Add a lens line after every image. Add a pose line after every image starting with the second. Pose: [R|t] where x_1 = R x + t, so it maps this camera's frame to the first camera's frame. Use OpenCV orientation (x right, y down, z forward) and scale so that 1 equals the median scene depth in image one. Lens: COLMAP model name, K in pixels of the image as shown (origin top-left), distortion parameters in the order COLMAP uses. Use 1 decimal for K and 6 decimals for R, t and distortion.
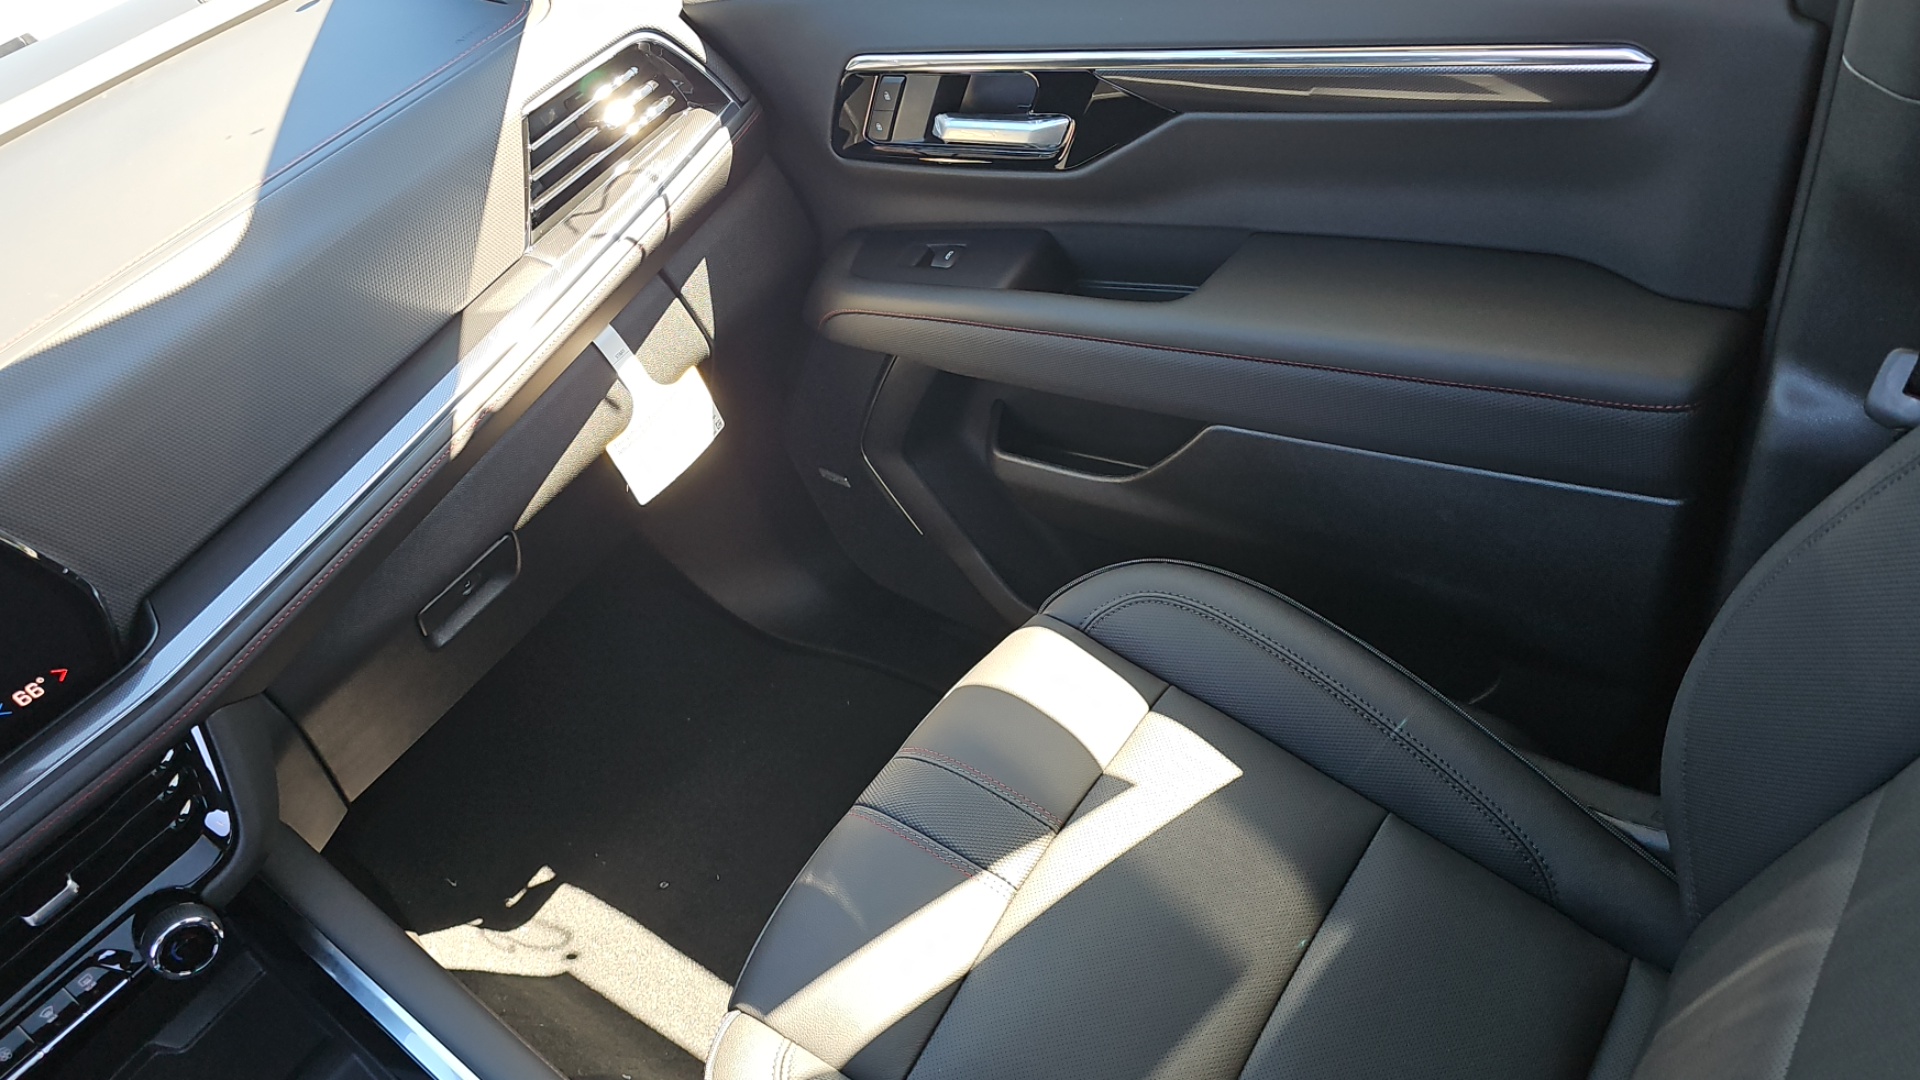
lens RADIAL K [[1393.3, 0, 958.9], [0, 1393.3, 534.9], [0, 0, 1]] dist [0.034165, -0.030512]
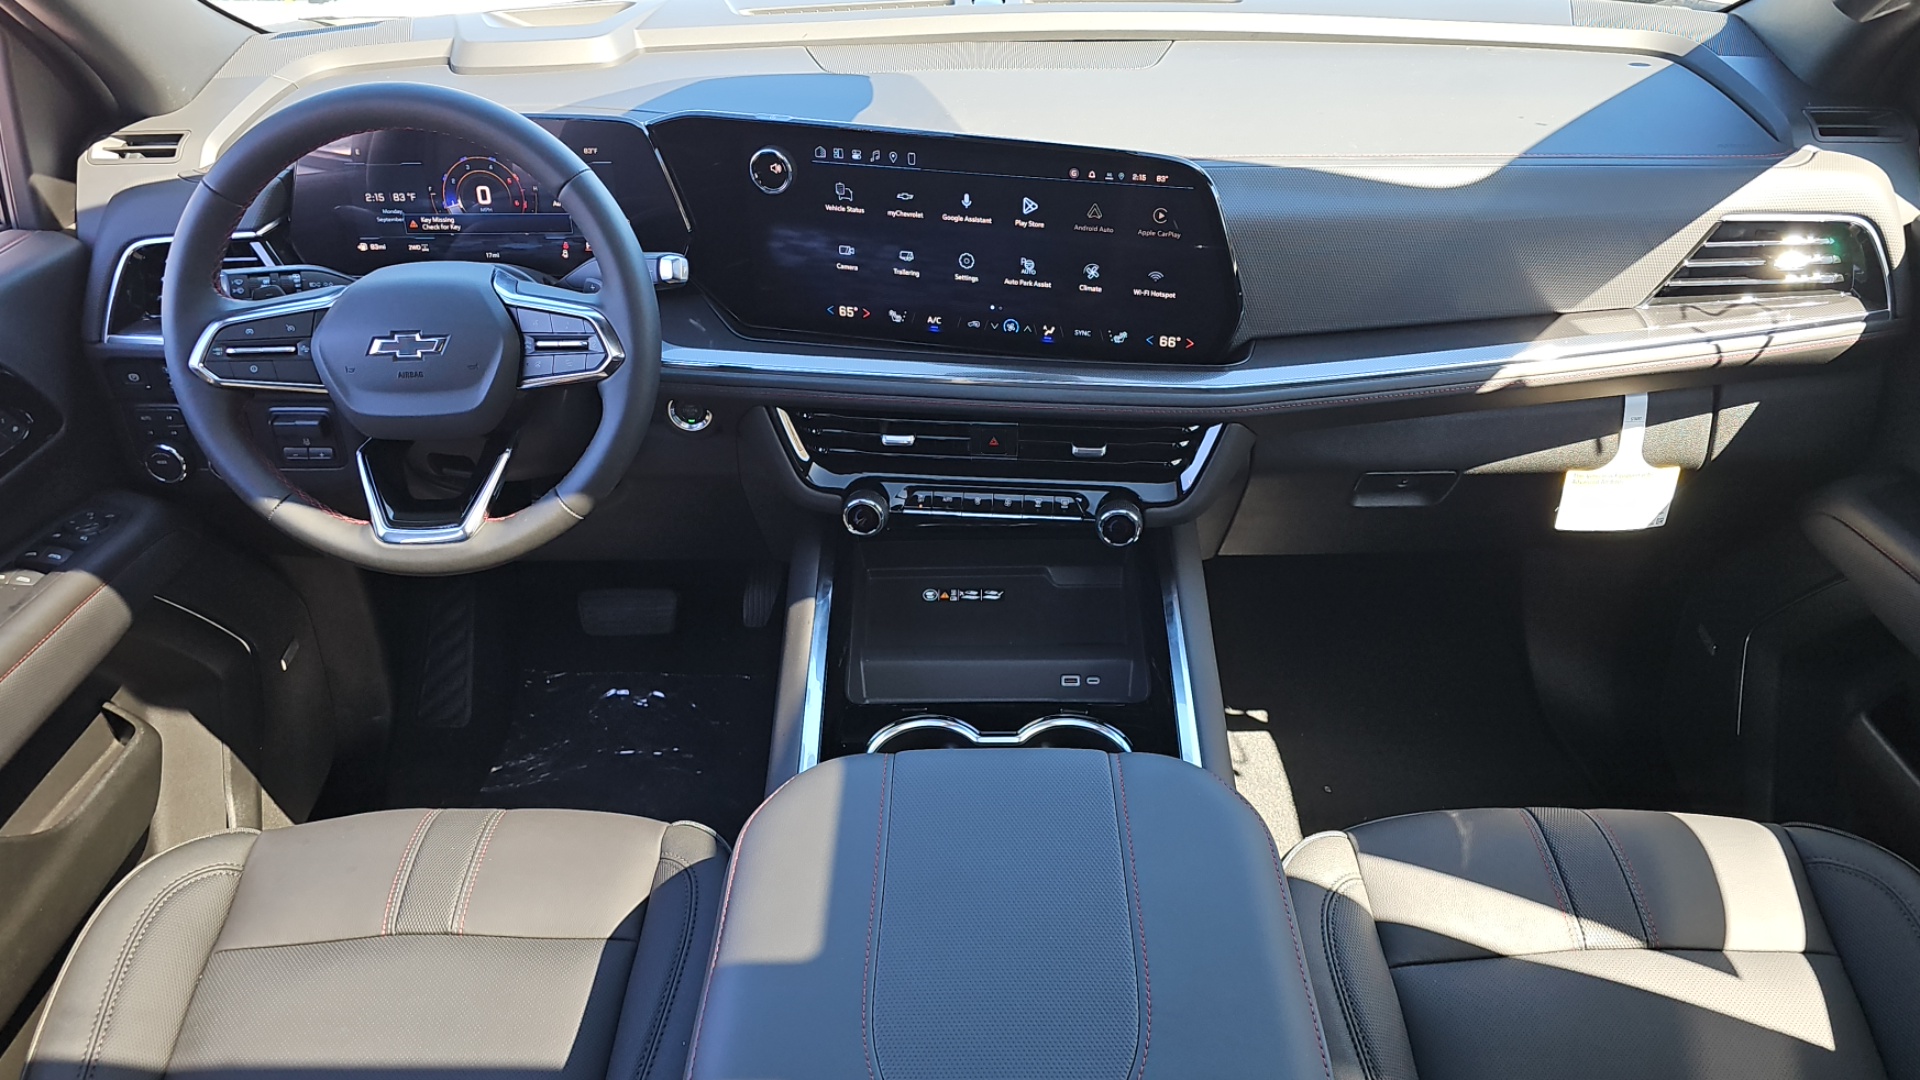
lens RADIAL K [[1393.3, 0, 965.1], [0, 1393.3, 539.6], [0, 0, 1]] dist [0.034165, -0.030512]
pose [[0.584518, 0.640897, -0.497584, 0.087993], [-0.652924, 0.735607, 0.180478, 0.109295], [0.481694, 0.219392, 0.848433, -0.280306]]
